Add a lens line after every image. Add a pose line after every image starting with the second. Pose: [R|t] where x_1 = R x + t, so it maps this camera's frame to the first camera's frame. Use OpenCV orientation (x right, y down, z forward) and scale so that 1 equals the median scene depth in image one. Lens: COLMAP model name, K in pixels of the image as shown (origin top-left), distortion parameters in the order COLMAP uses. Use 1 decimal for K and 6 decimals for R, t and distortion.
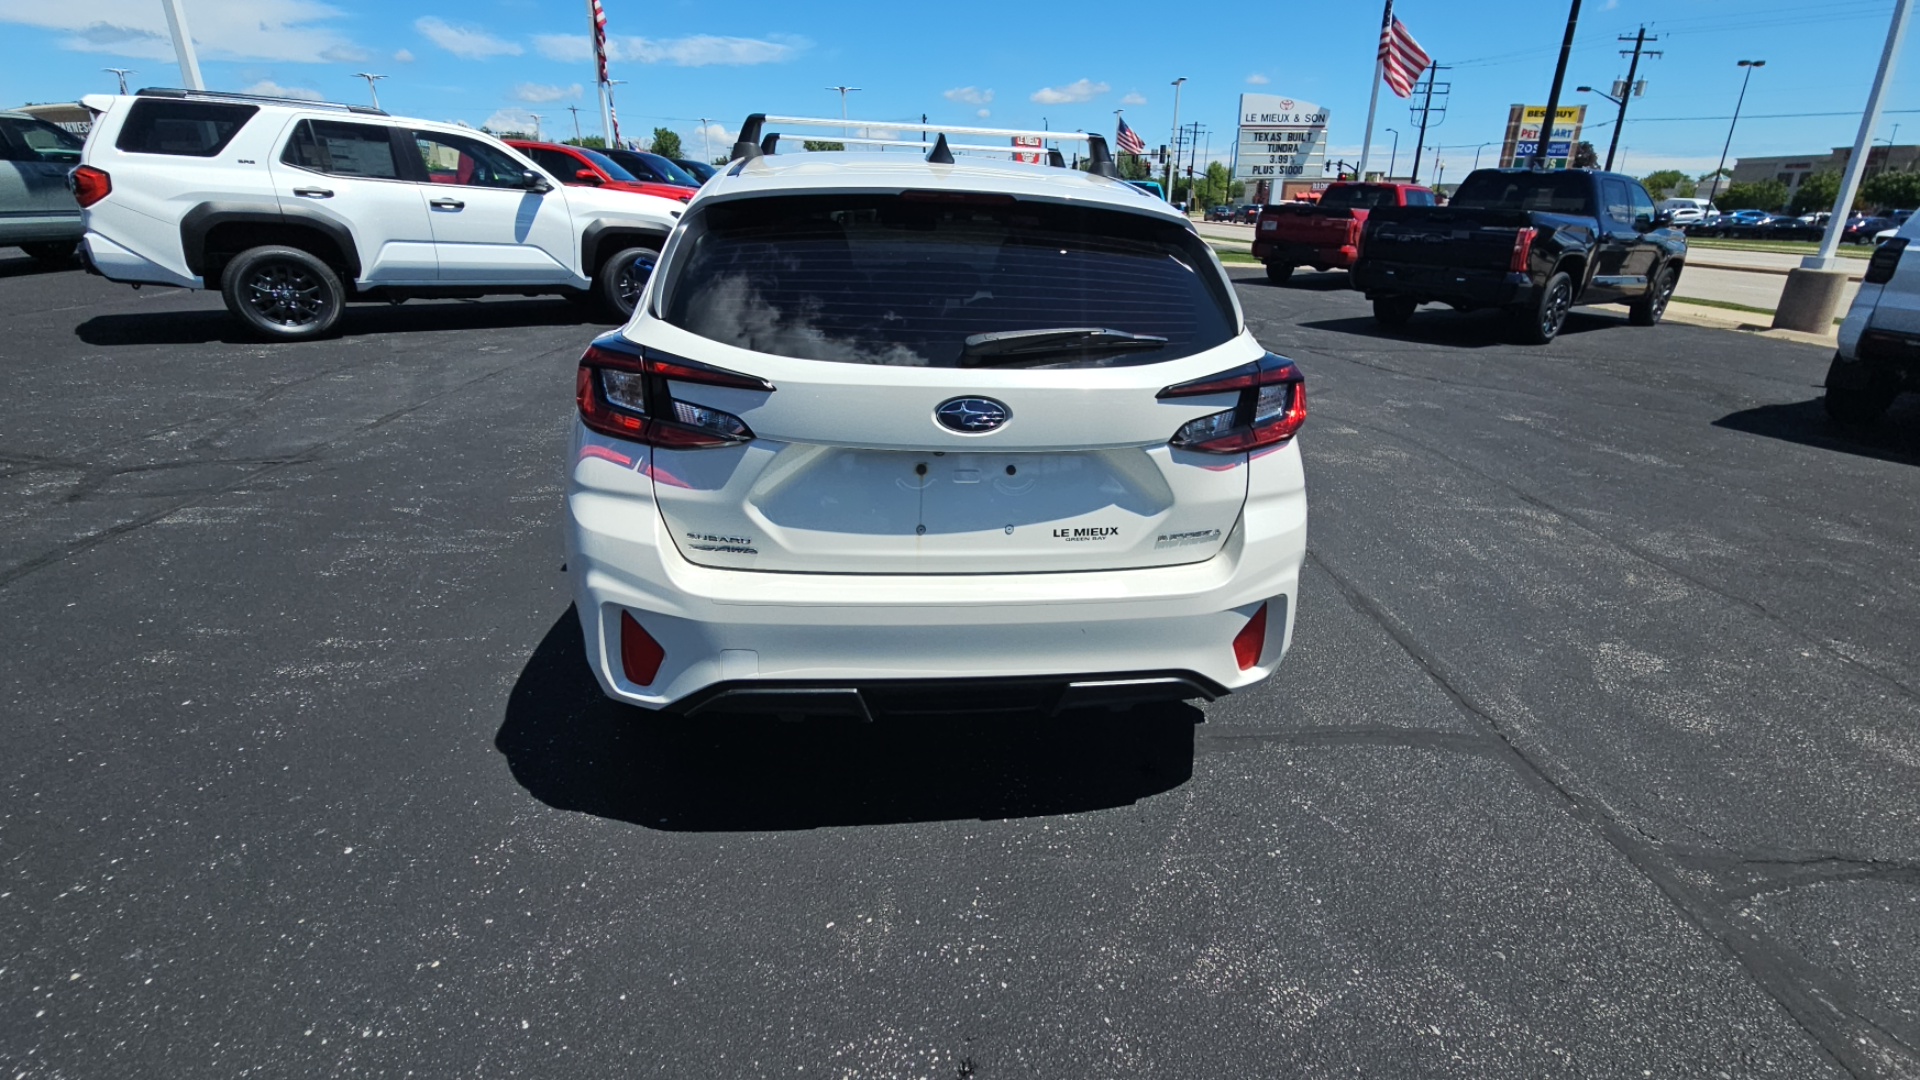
lens RADIAL K [[863.1, 0, 977.0], [0, 863.1, 543.3], [0, 0, 1]] dist [0.009319, -0.007654]
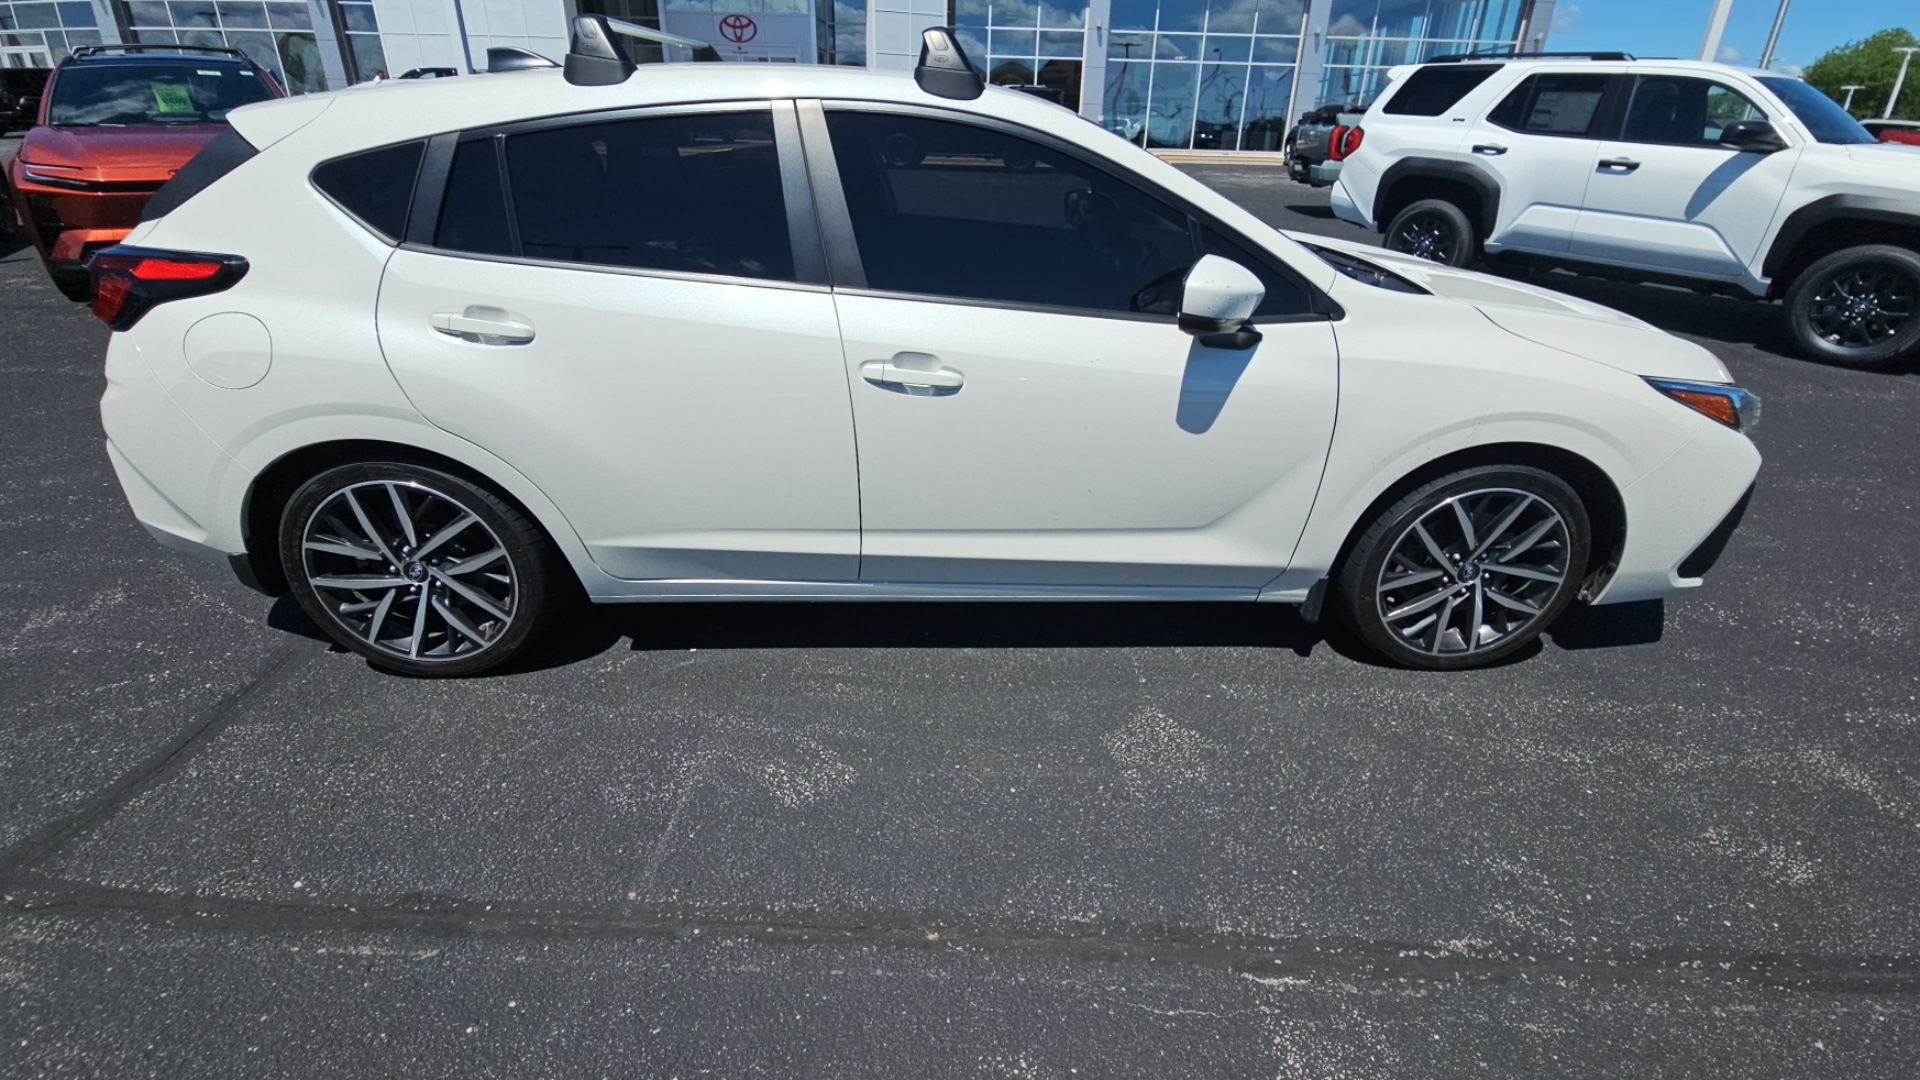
lens RADIAL K [[863.1, 0, 972.2], [0, 863.1, 532.1], [0, 0, 1]] dist [0.009319, -0.007654]
pose [[-0.081934, 0.399025, -0.913272, 0.654963], [-0.390876, 0.830072, 0.397740, -0.362927], [0.916790, 0.389564, 0.087958, 0.960990]]
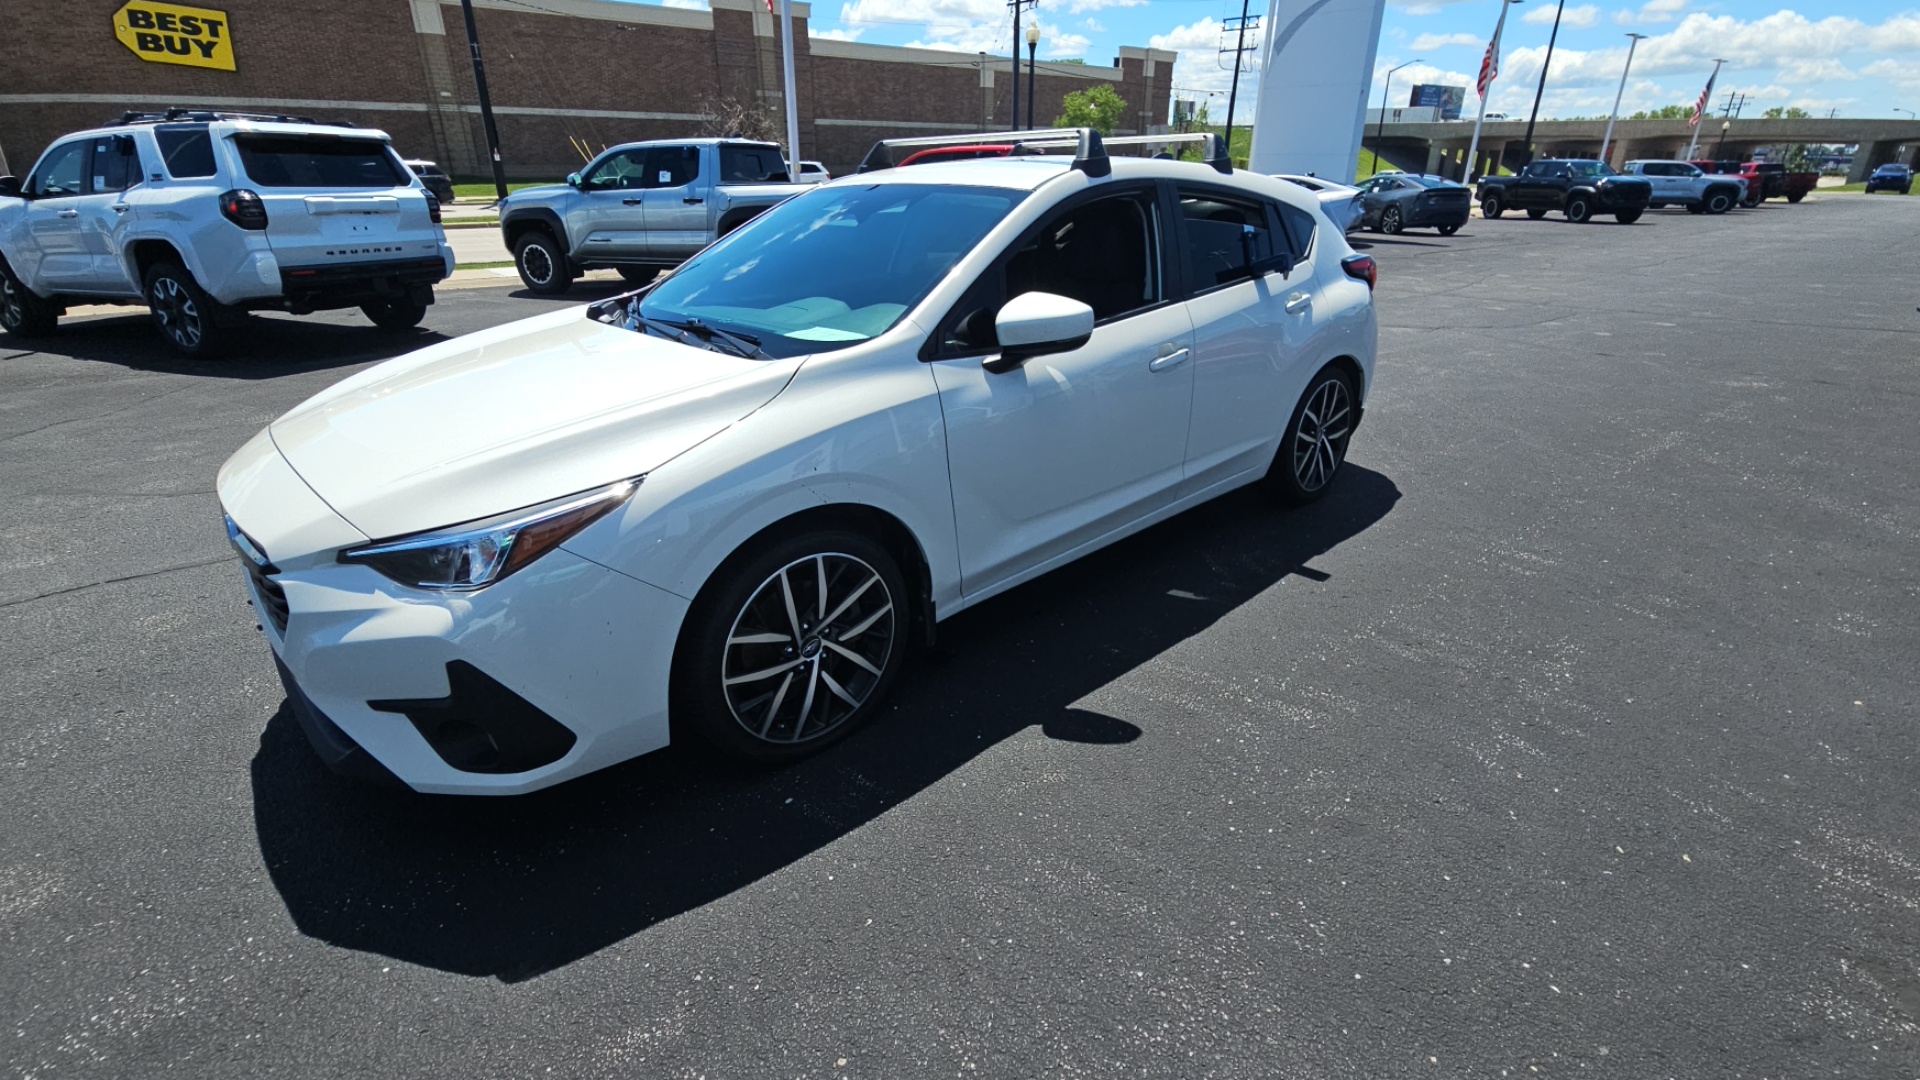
lens RADIAL K [[863.1, 0, 984.3], [0, 863.1, 539.4], [0, 0, 1]] dist [0.009319, -0.007654]
pose [[-0.606371, -0.339088, 0.719259, -0.782046], [0.278421, 0.756729, 0.591475, -0.589820], [-0.744846, 0.558910, -0.364450, 1.358726]]
